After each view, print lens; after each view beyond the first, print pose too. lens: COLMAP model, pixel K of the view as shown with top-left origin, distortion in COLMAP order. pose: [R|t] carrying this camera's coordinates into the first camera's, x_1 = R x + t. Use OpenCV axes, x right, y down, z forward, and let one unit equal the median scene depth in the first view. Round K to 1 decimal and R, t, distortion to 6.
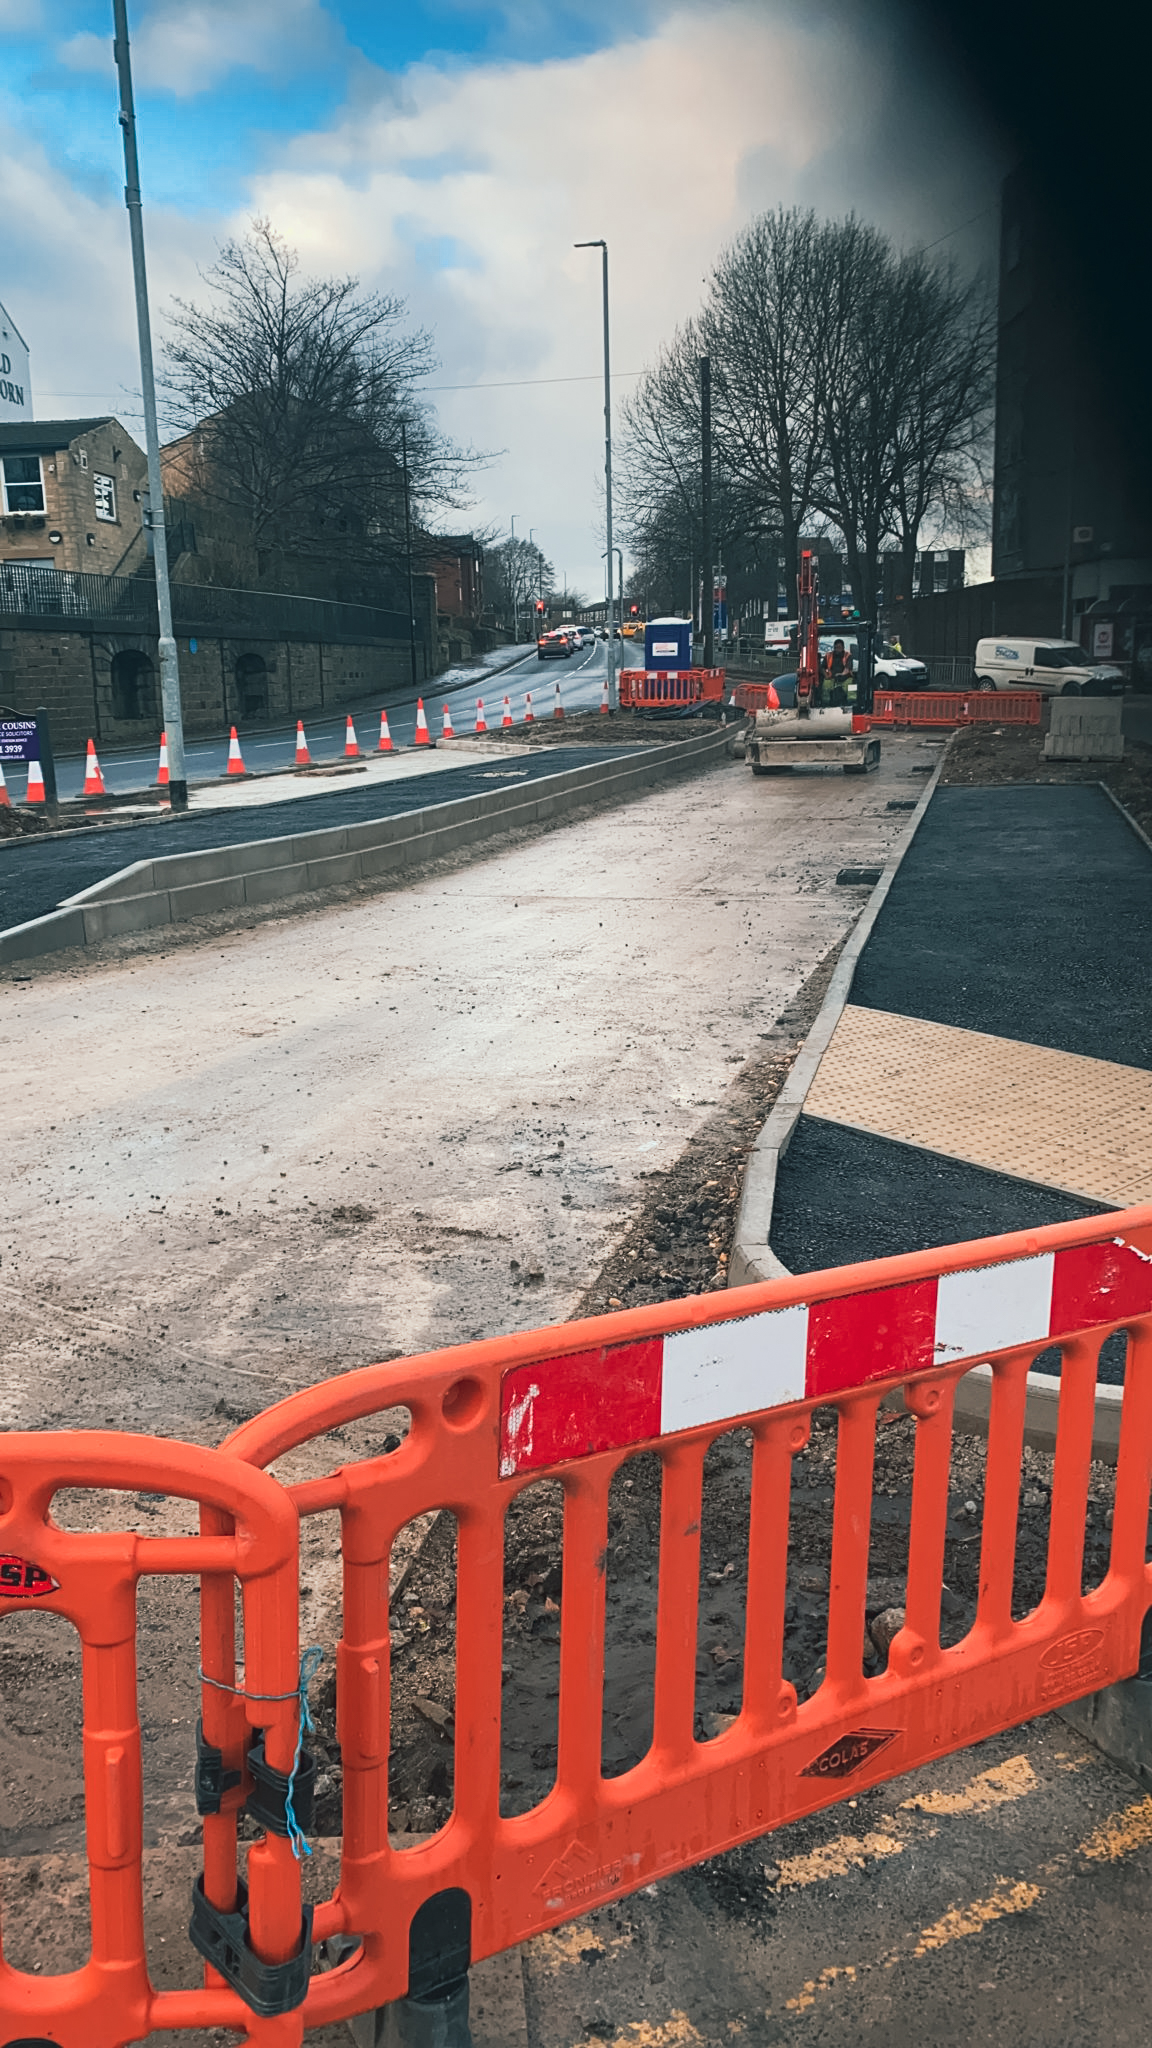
lens RADIAL K [[1608.6, 0, 576.0], [0, 1608.6, 1024.0], [0, 0, 1]] dist [0.008349, 0.003963]
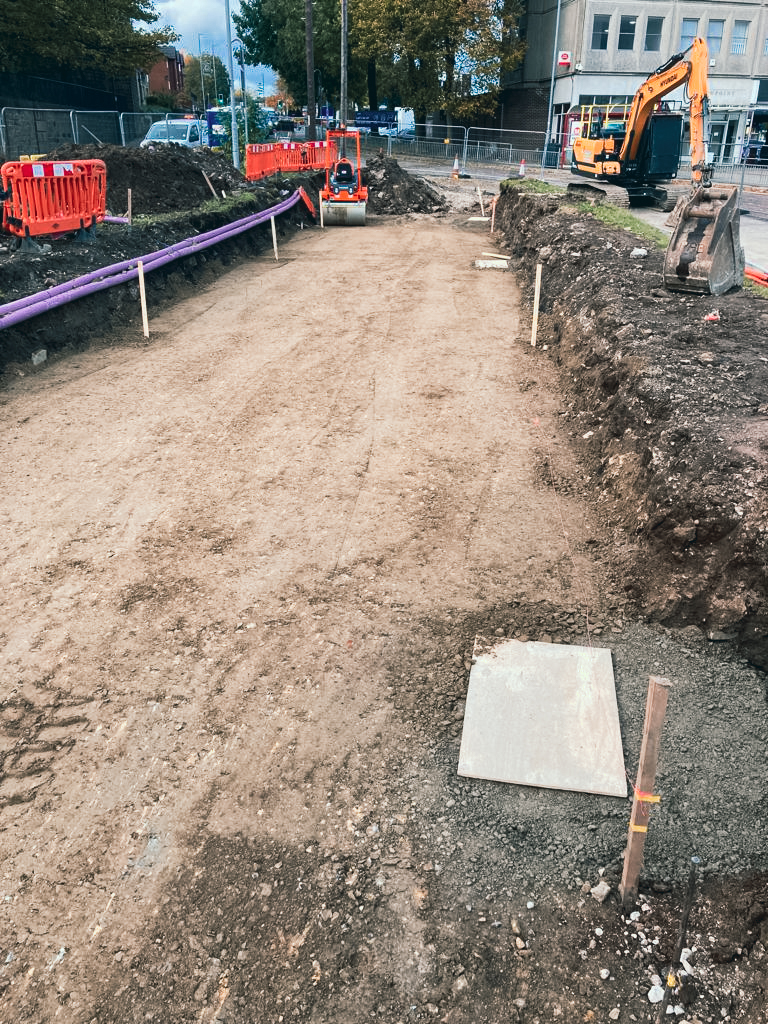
lens RADIAL K [[779.8, 0, 384.0], [0, 779.8, 512.0], [0, 0, 1]] dist [0.006026, 0.003442]
pose [[0.988685, -0.026224, 0.147697, 0.025268], [-0.007401, 0.974874, 0.222634, -0.044449], [-0.149825, -0.221208, 0.963649, 0.200165]]
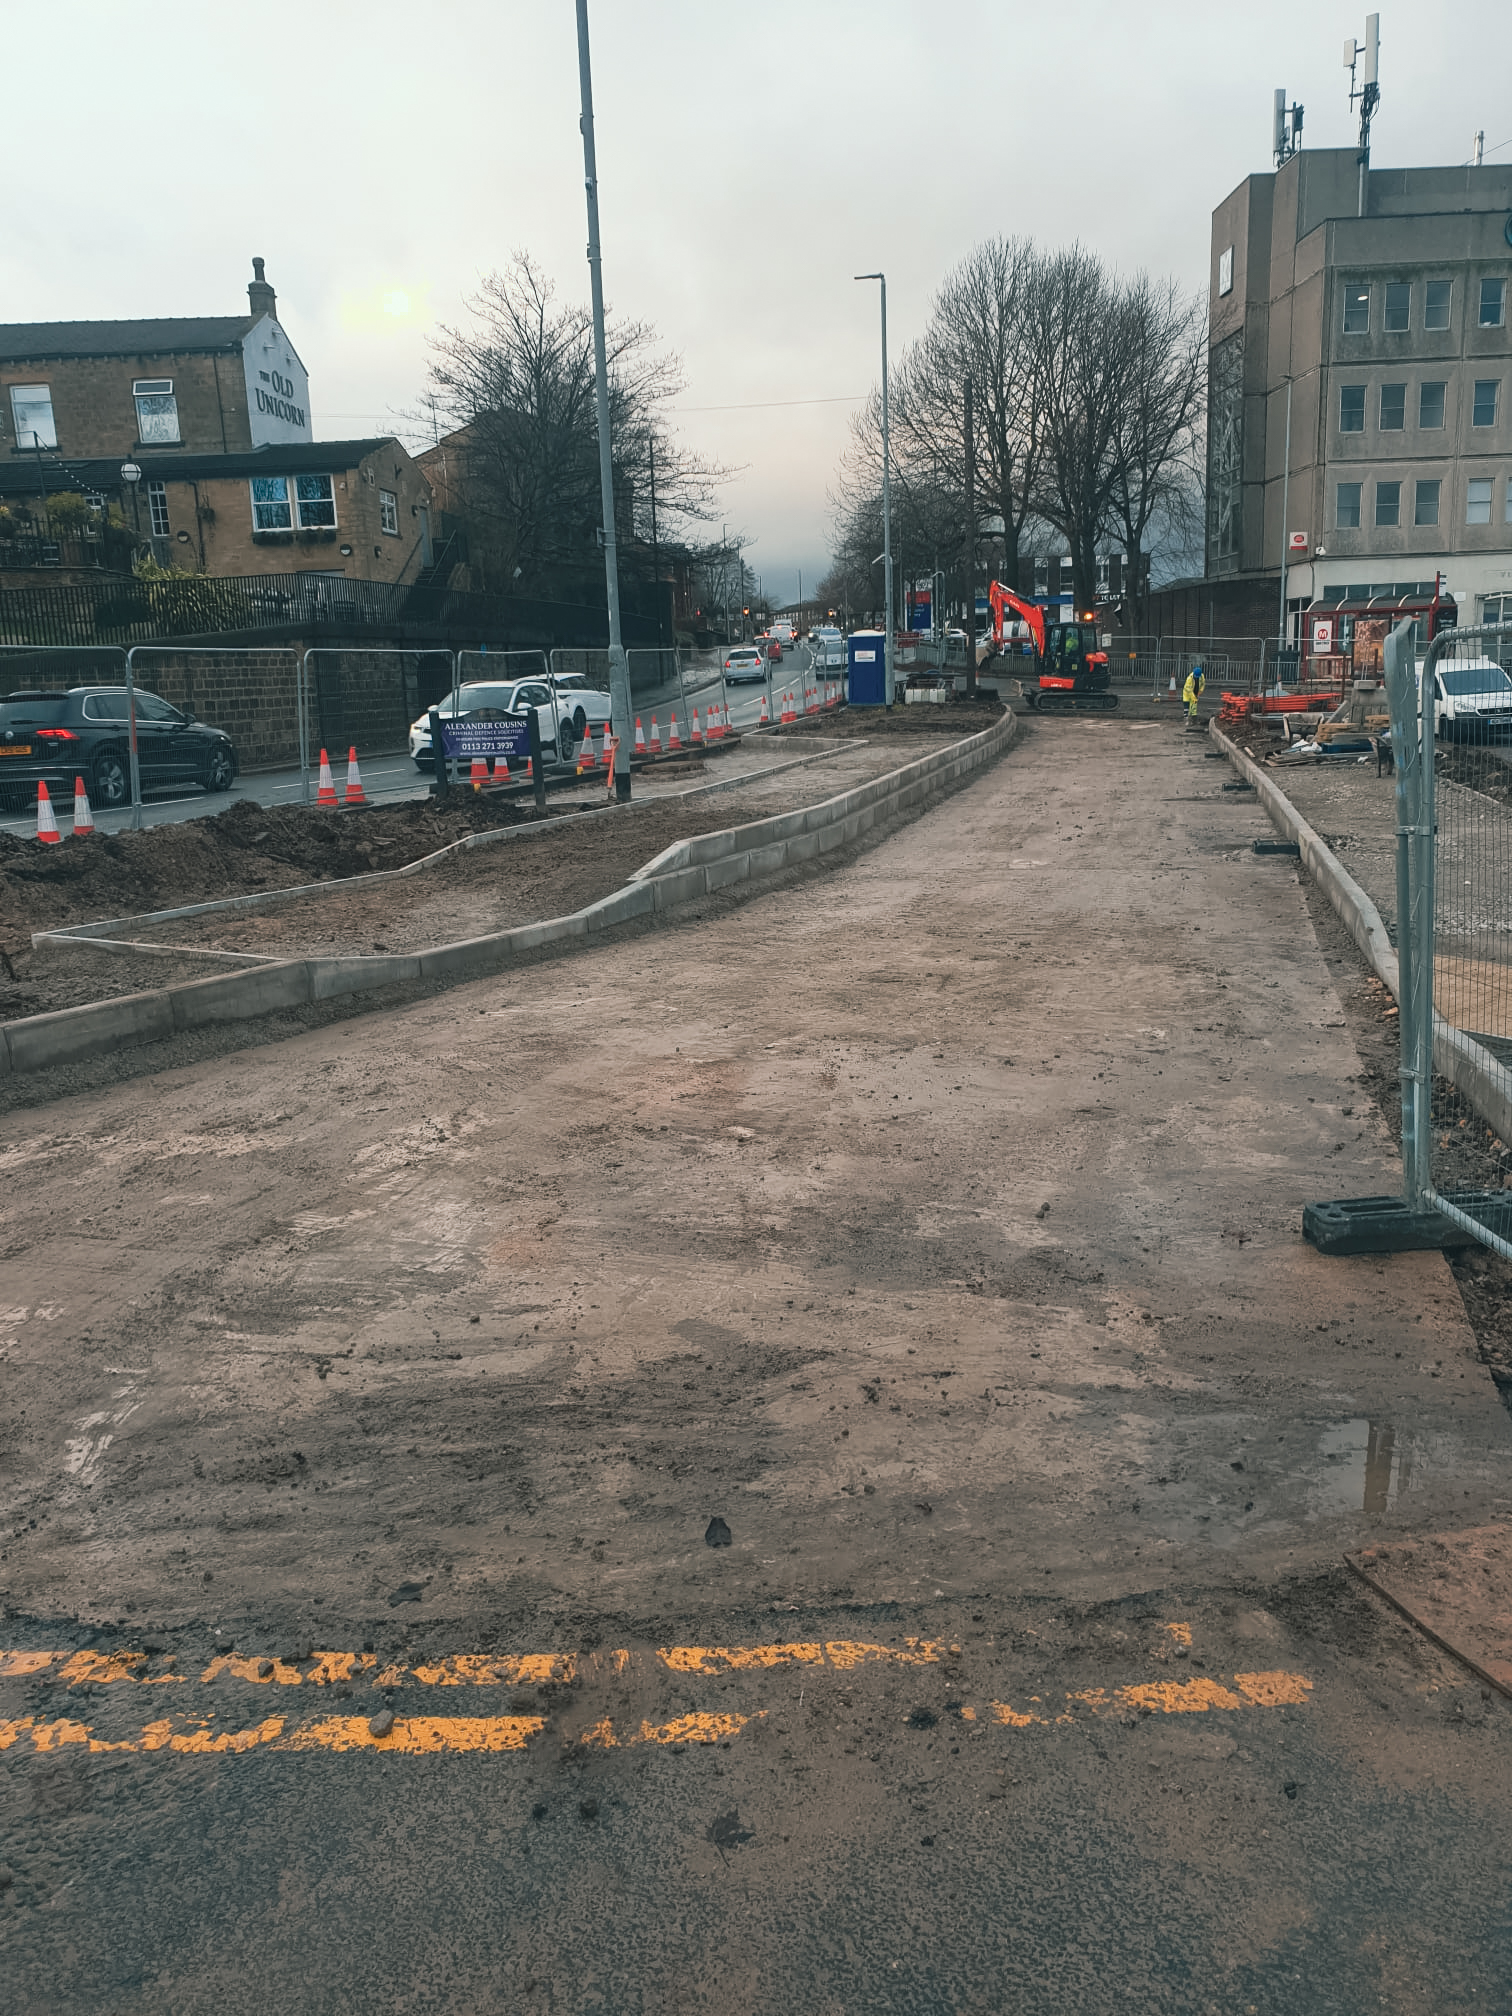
lens RADIAL K [[1535.3, 0, 756.0], [0, 1535.3, 1008.0], [0, 0, 1]] dist [0.006026, 0.003442]
pose [[0.999835, -0.012680, 0.012984, -0.058957], [0.012665, 0.999919, 0.001214, 0.004401], [-0.012999, -0.001049, 0.999915, -0.023791]]
